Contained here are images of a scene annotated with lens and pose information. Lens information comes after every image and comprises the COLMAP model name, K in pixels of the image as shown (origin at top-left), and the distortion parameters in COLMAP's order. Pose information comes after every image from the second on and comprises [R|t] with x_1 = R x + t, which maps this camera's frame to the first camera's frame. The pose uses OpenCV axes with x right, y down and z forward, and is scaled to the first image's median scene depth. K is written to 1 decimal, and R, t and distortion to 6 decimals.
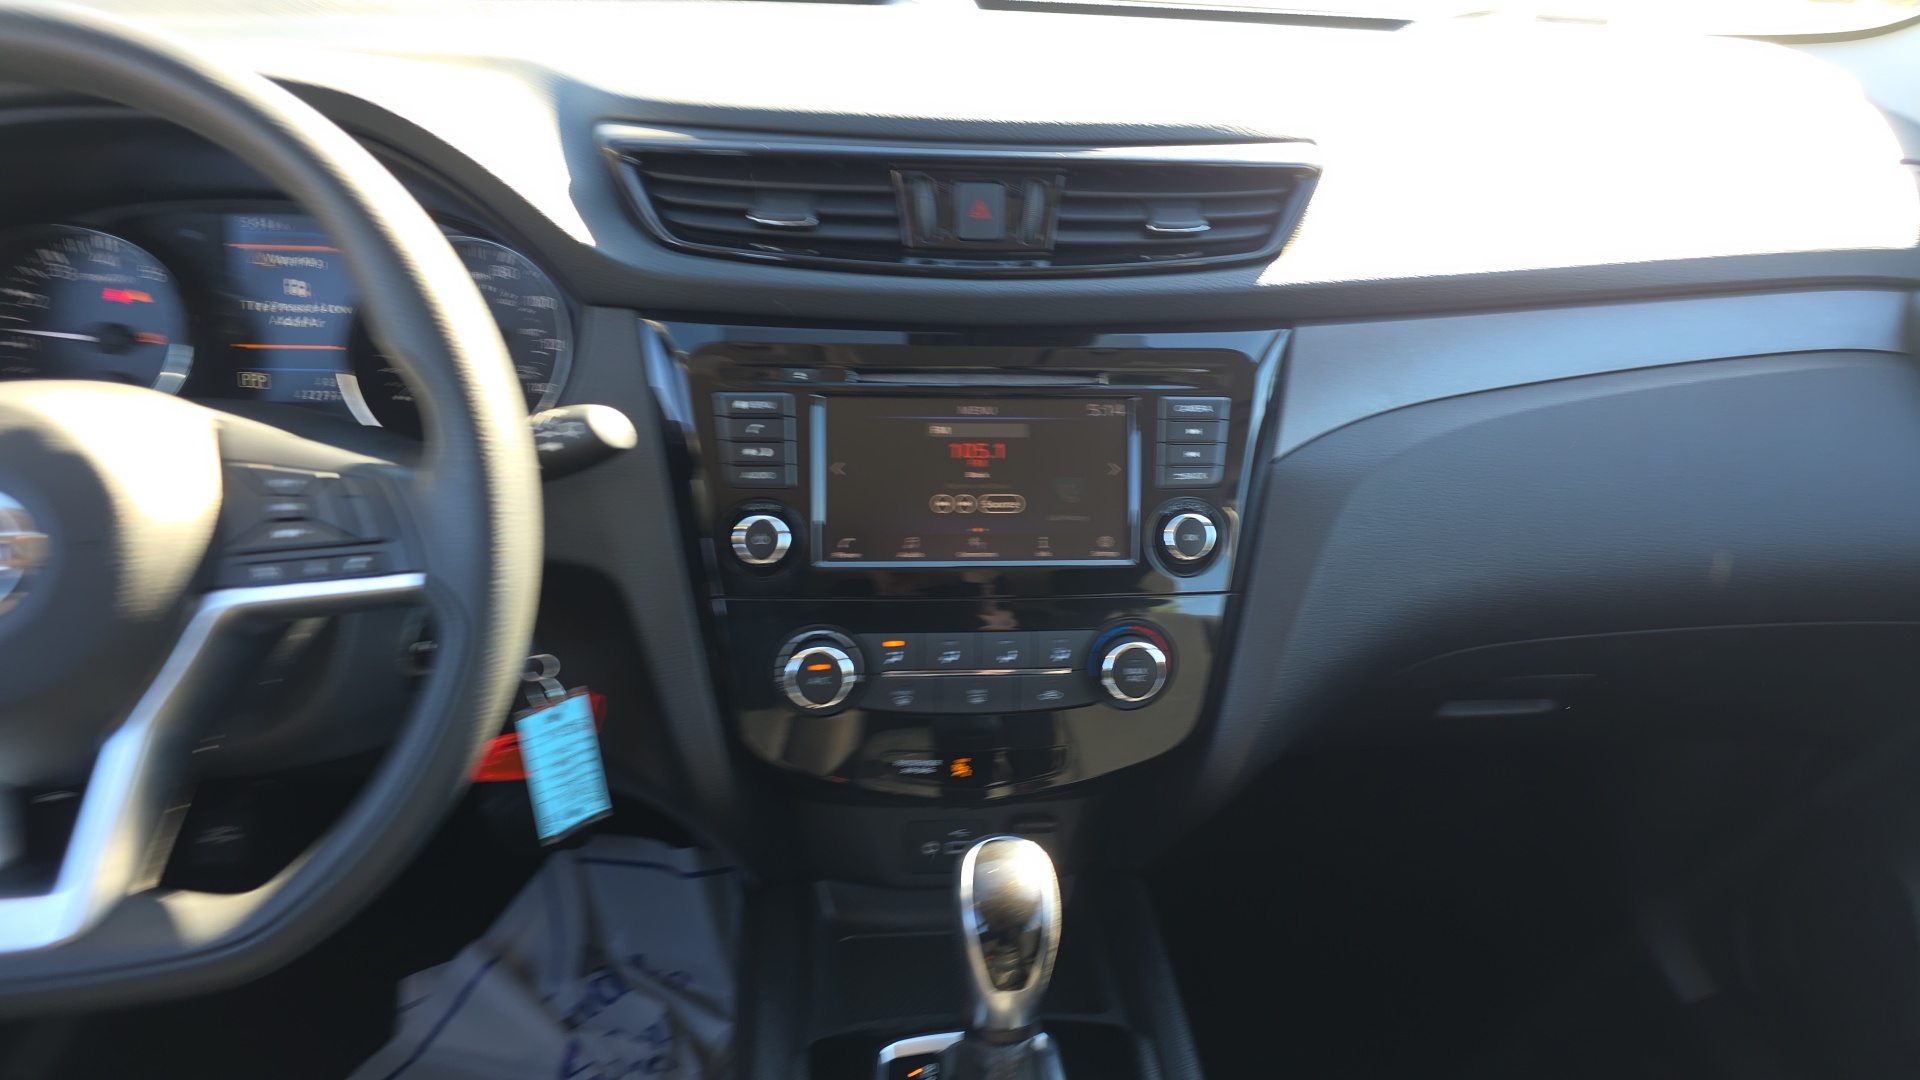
lens RADIAL K [[1309.1, 0, 971.3], [0, 1309.1, 560.2], [0, 0, 1]] dist [0.066629, -0.059948]
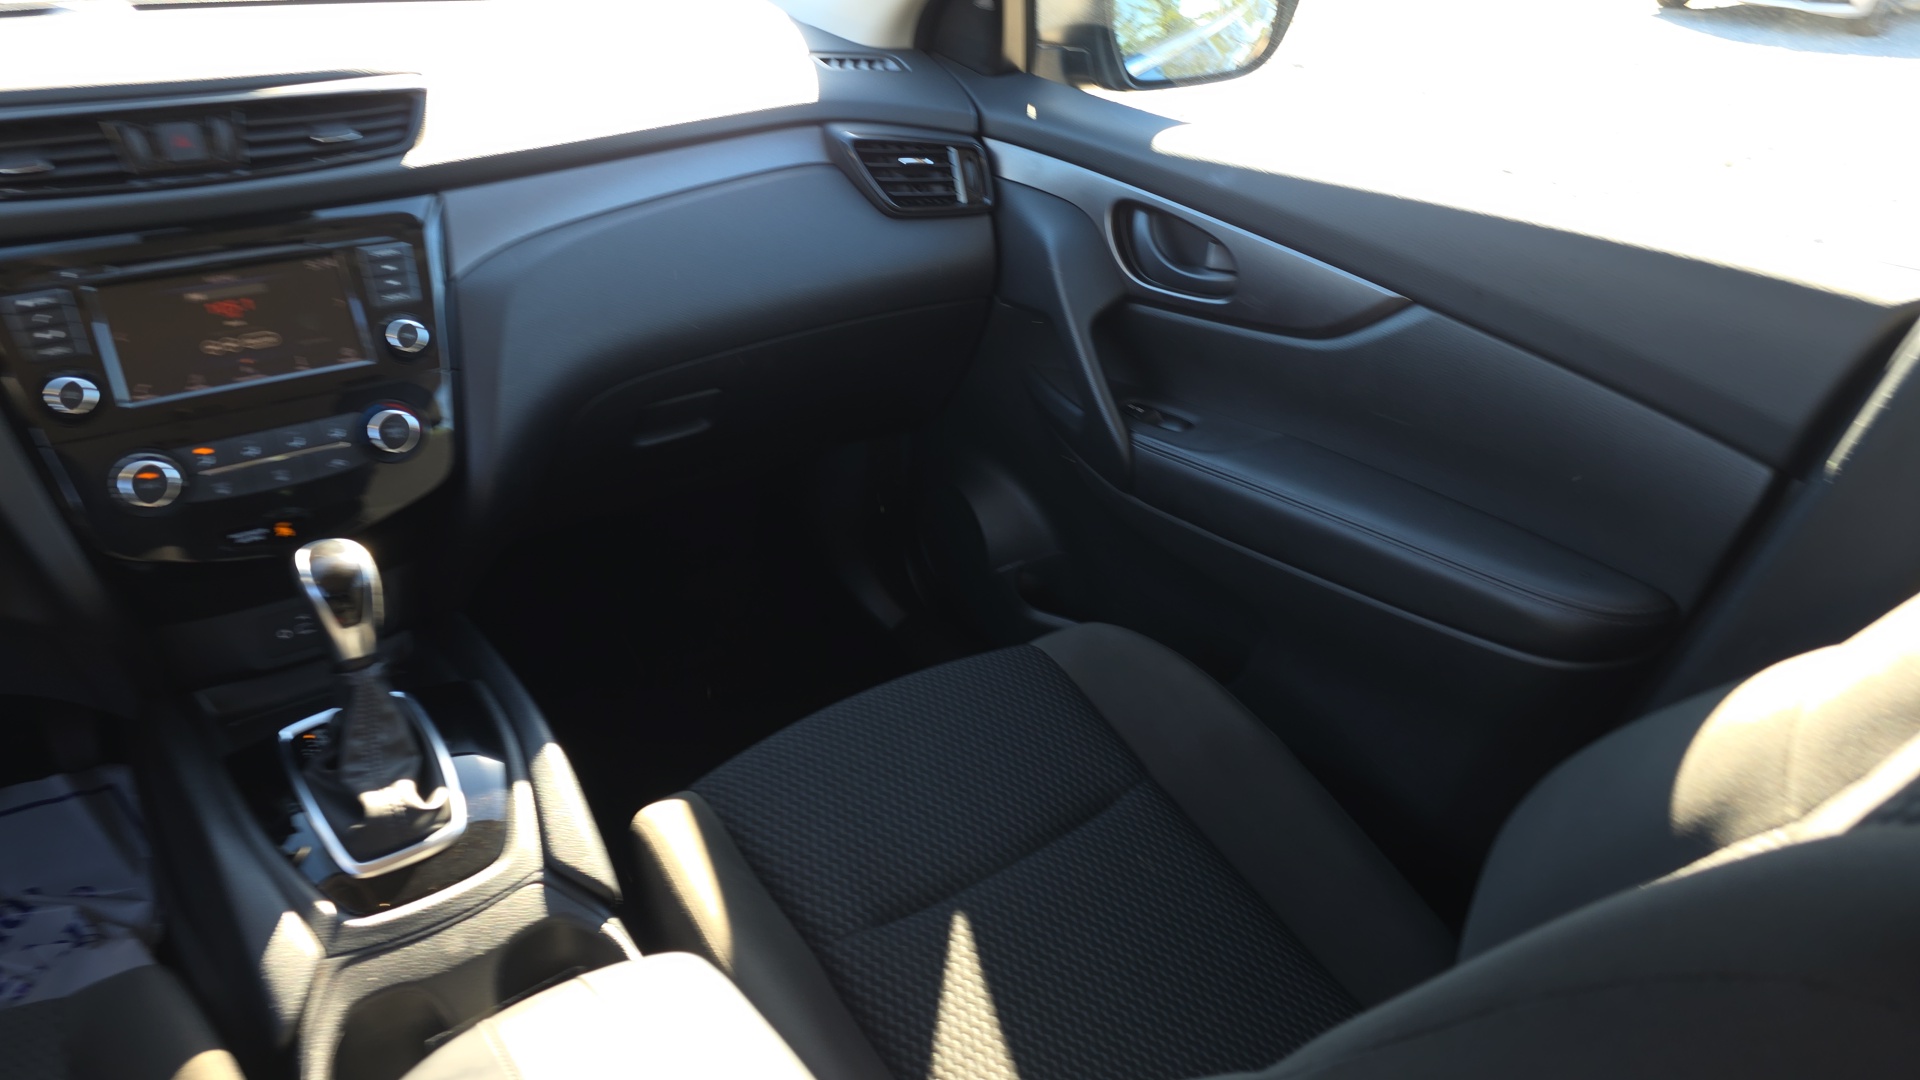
lens RADIAL K [[1322.8, 0, 961.3], [0, 1322.8, 493.3], [0, 0, 1]] dist [0.073325, -0.071280]
pose [[0.856946, -0.255667, 0.447524, -0.019802], [0.269349, 0.962440, 0.034069, 0.273526], [-0.439425, 0.091345, 0.893623, -0.623855]]
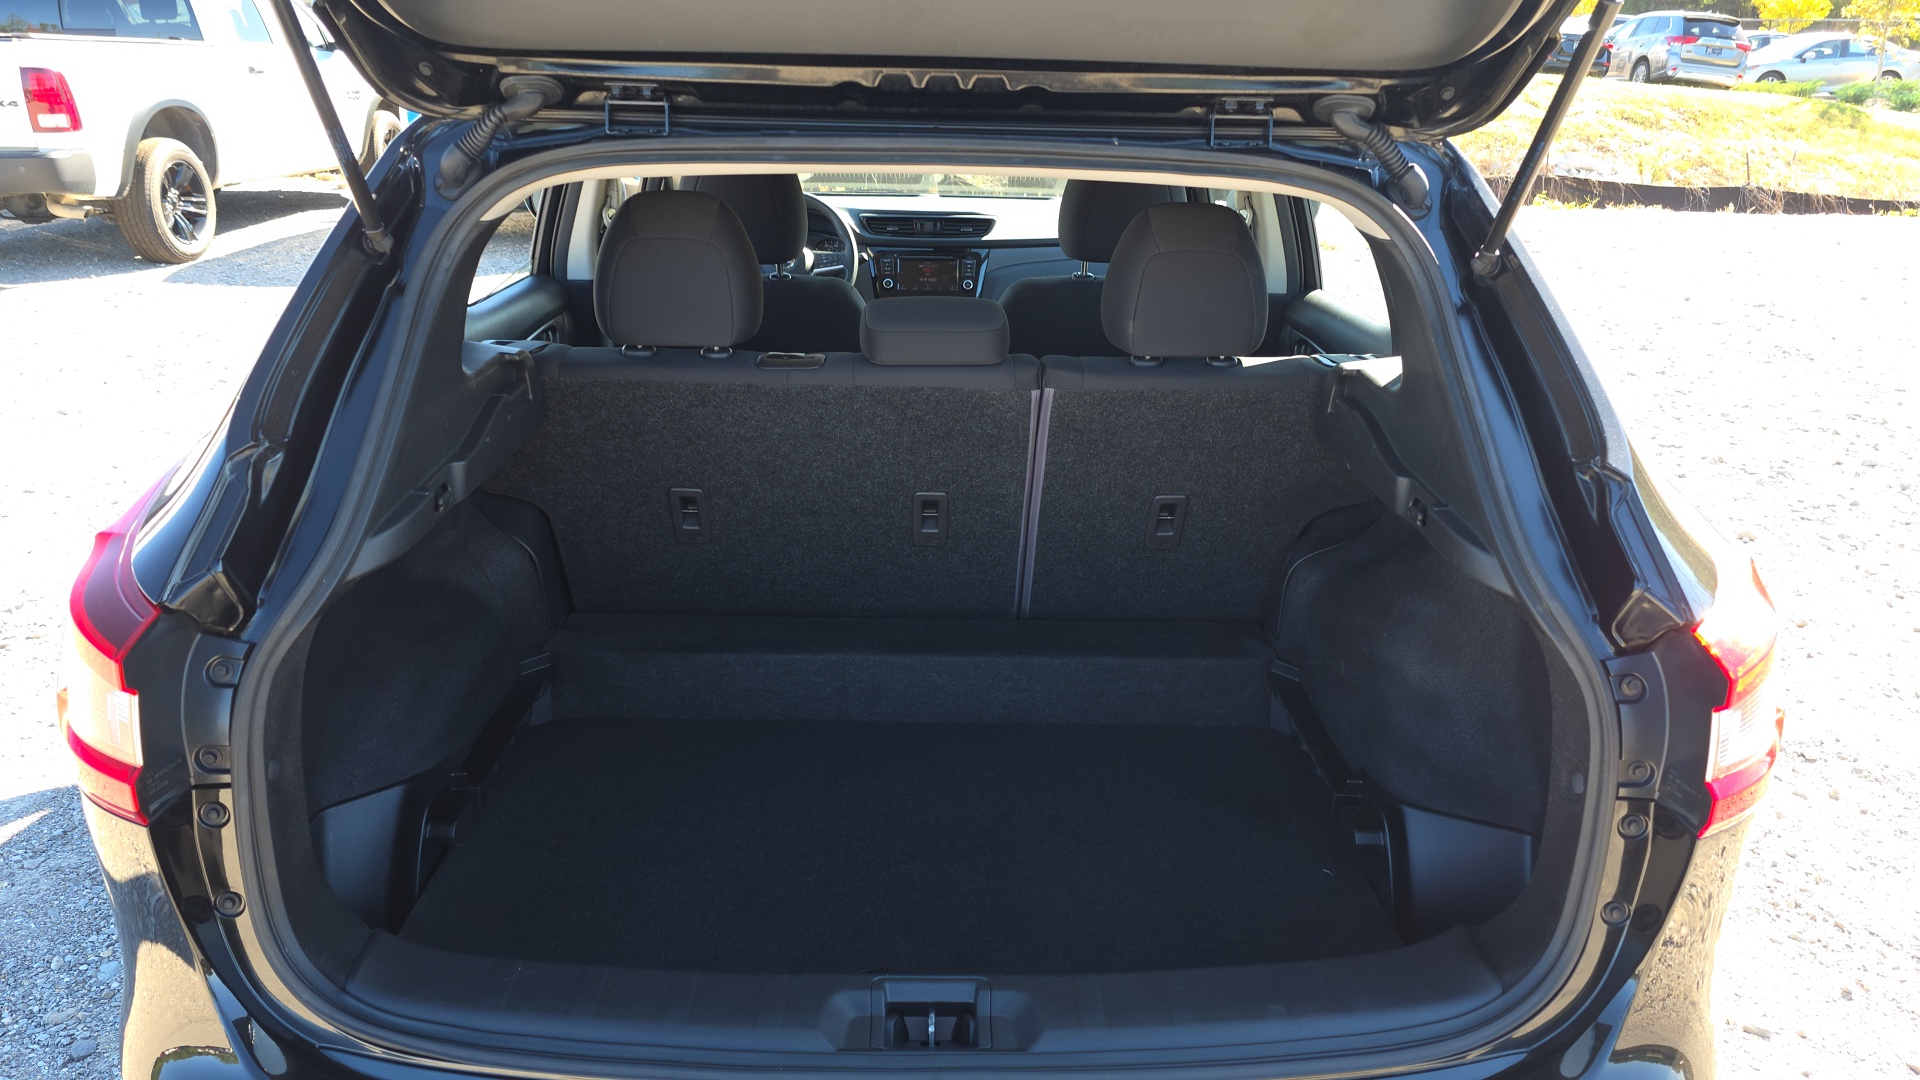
lens RADIAL K [[1347.9, 0, 954.2], [0, 1347.9, 544.2], [0, 0, 1]] dist [0.061826, -0.067661]
pose [[0.998060, -0.007318, -0.061824, 0.440678], [-0.004249, 0.982745, -0.184918, 2.017735], [0.062111, 0.184822, 0.980807, -4.150134]]
